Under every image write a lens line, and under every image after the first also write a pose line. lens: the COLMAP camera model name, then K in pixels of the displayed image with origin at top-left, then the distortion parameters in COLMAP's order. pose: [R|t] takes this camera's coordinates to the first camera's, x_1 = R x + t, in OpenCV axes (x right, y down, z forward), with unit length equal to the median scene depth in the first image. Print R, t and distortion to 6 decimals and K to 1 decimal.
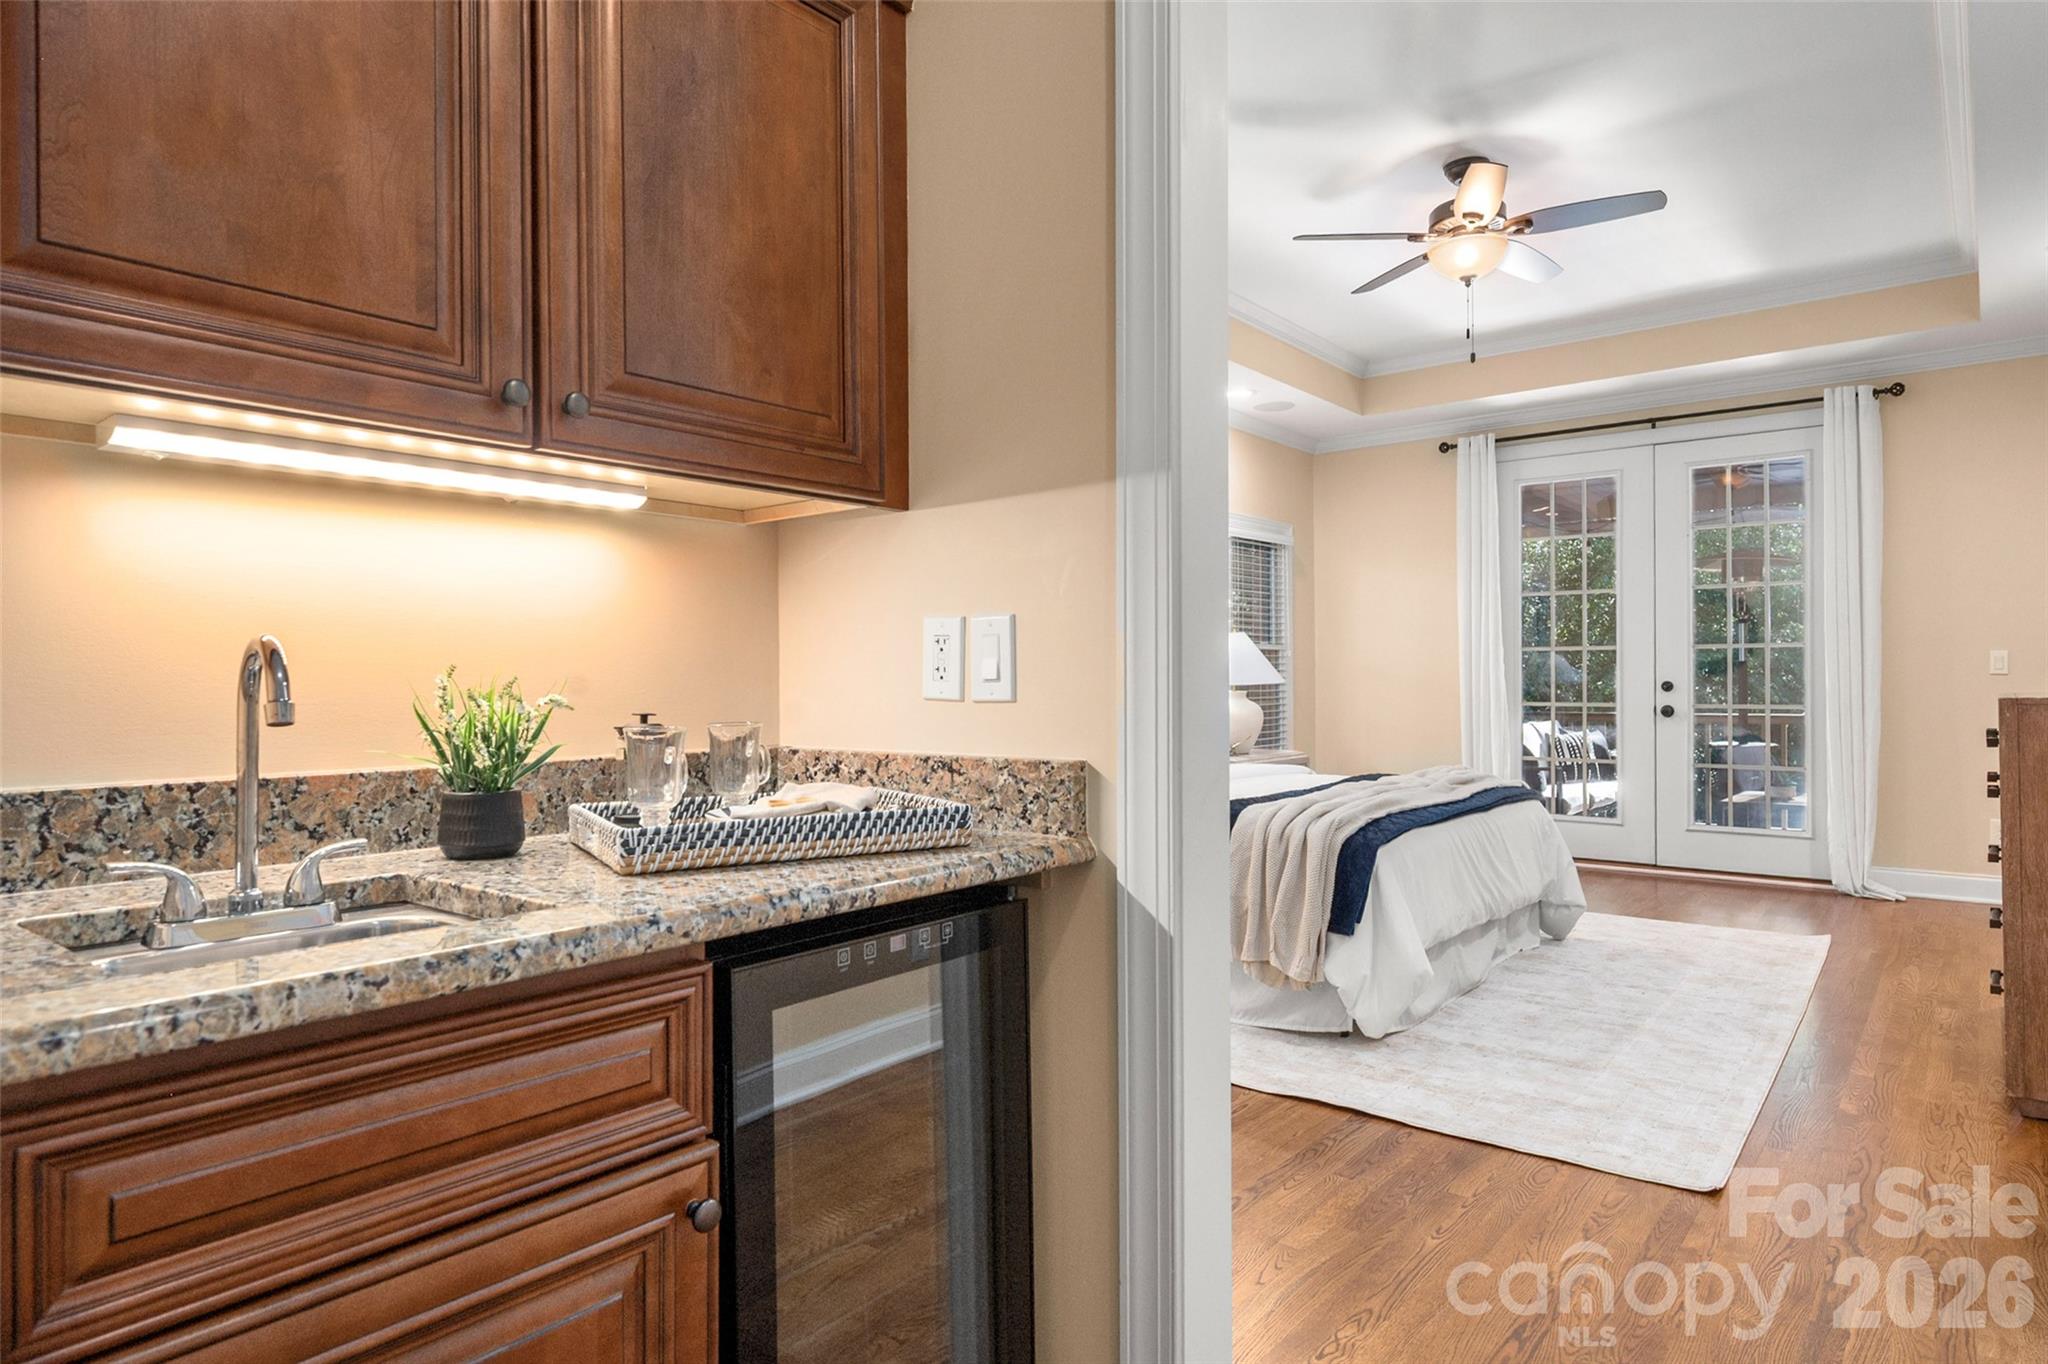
lens RADIAL K [[1168.9, 0, 1024.0], [0, 1168.9, 682.0], [0, 0, 1]] dist [-0.001629, 0.000241]
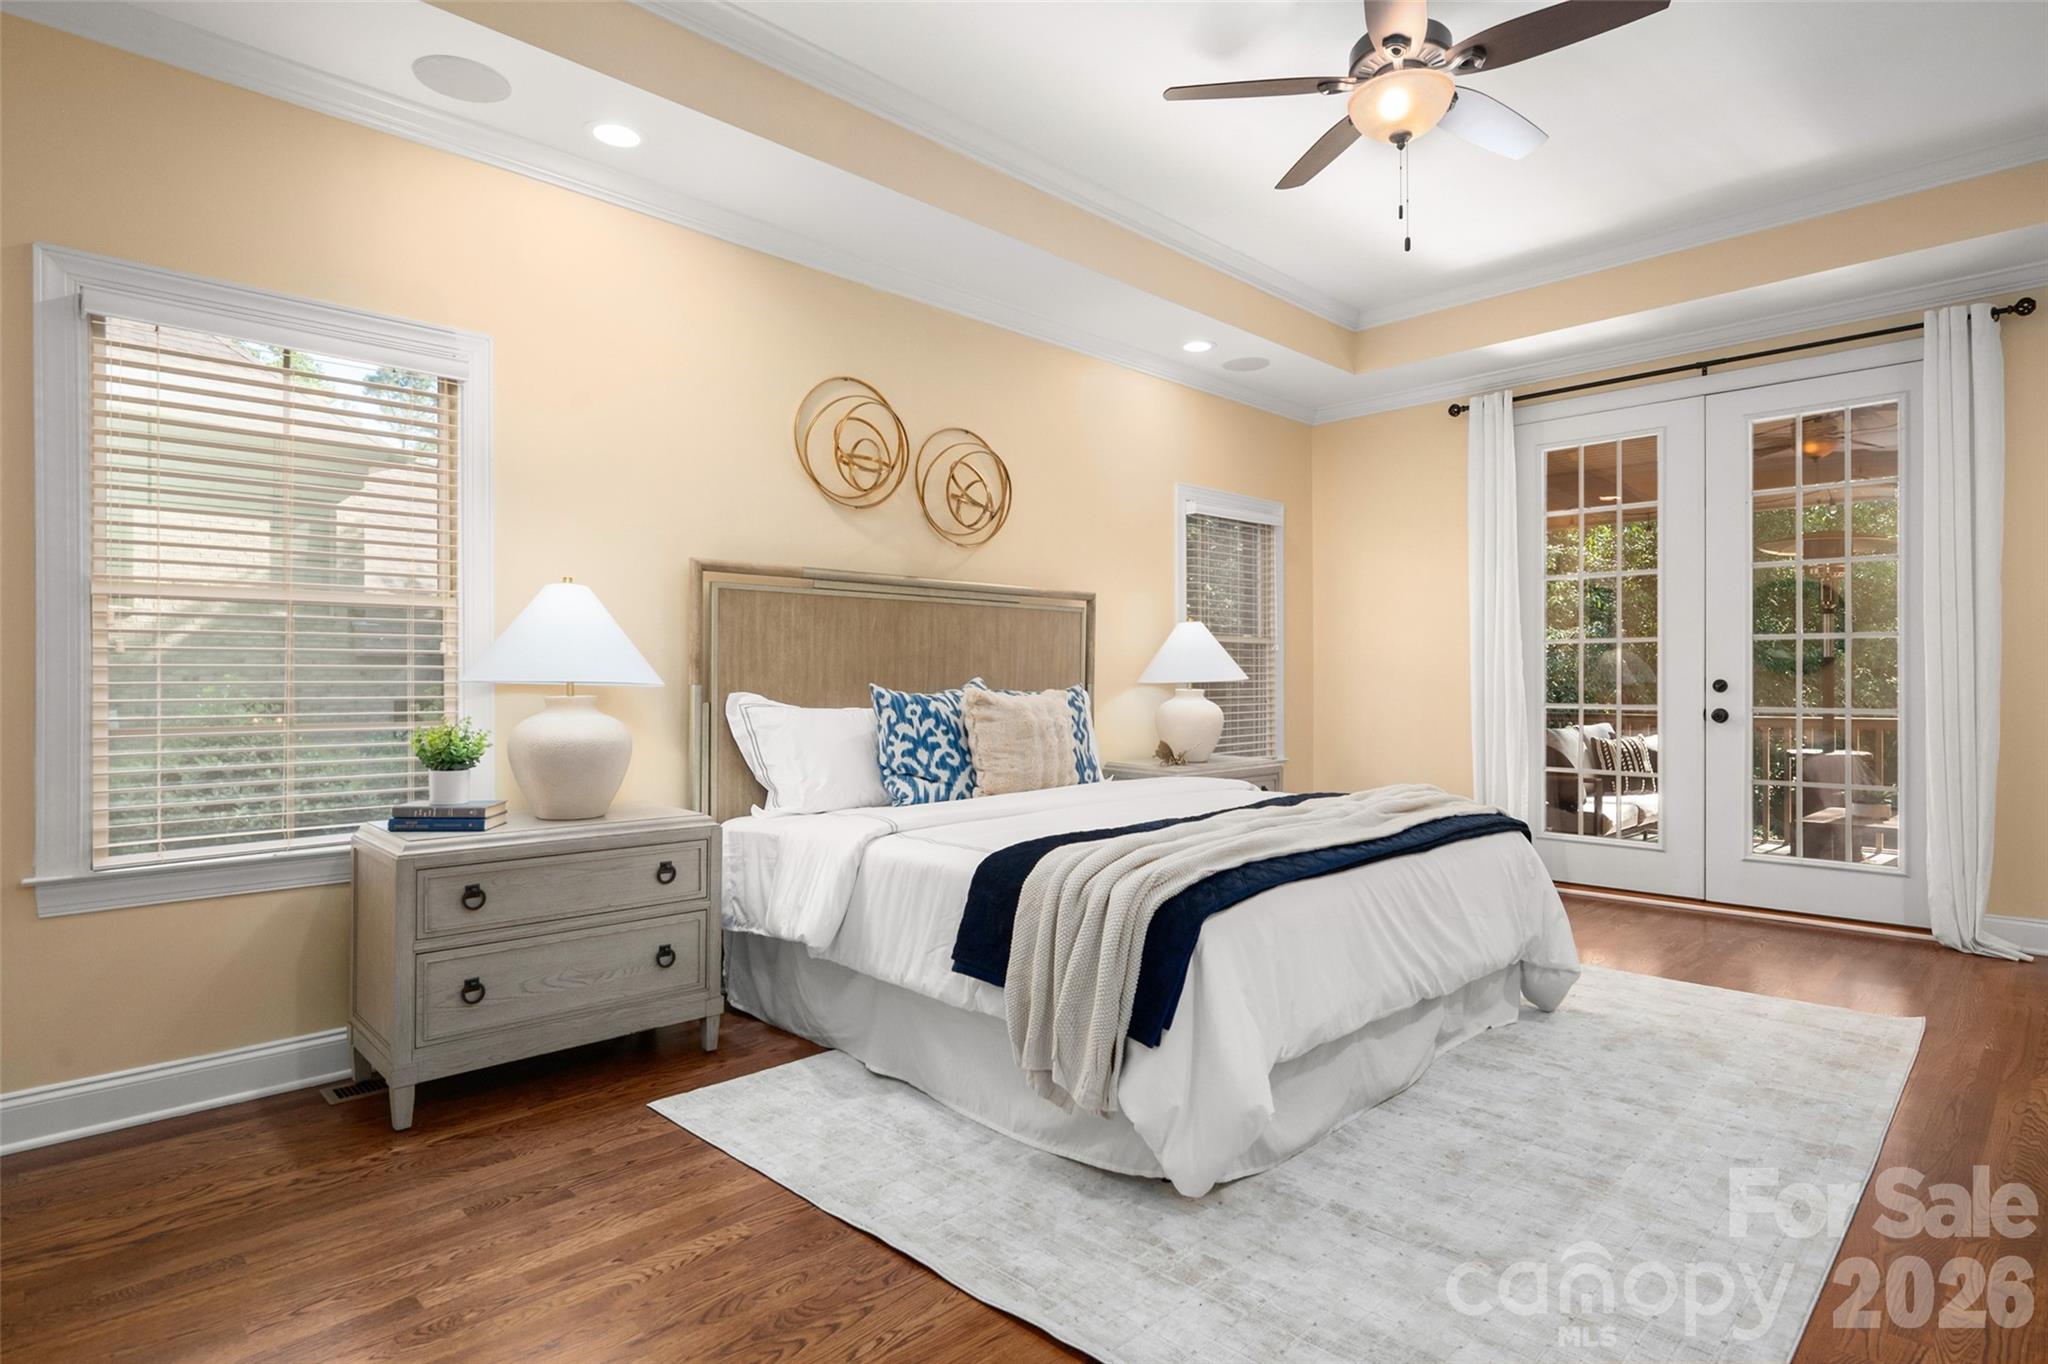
lens RADIAL K [[1070.0, 0, 1023.2], [0, 1070.0, 684.6], [0, 0, 1]] dist [-0.003119, -0.000976]
pose [[0.994098, 0.002558, -0.108456, 0.188185], [-0.002140, 0.999990, 0.003975, 0.001431], [0.108465, -0.003720, 0.994093, 0.256934]]
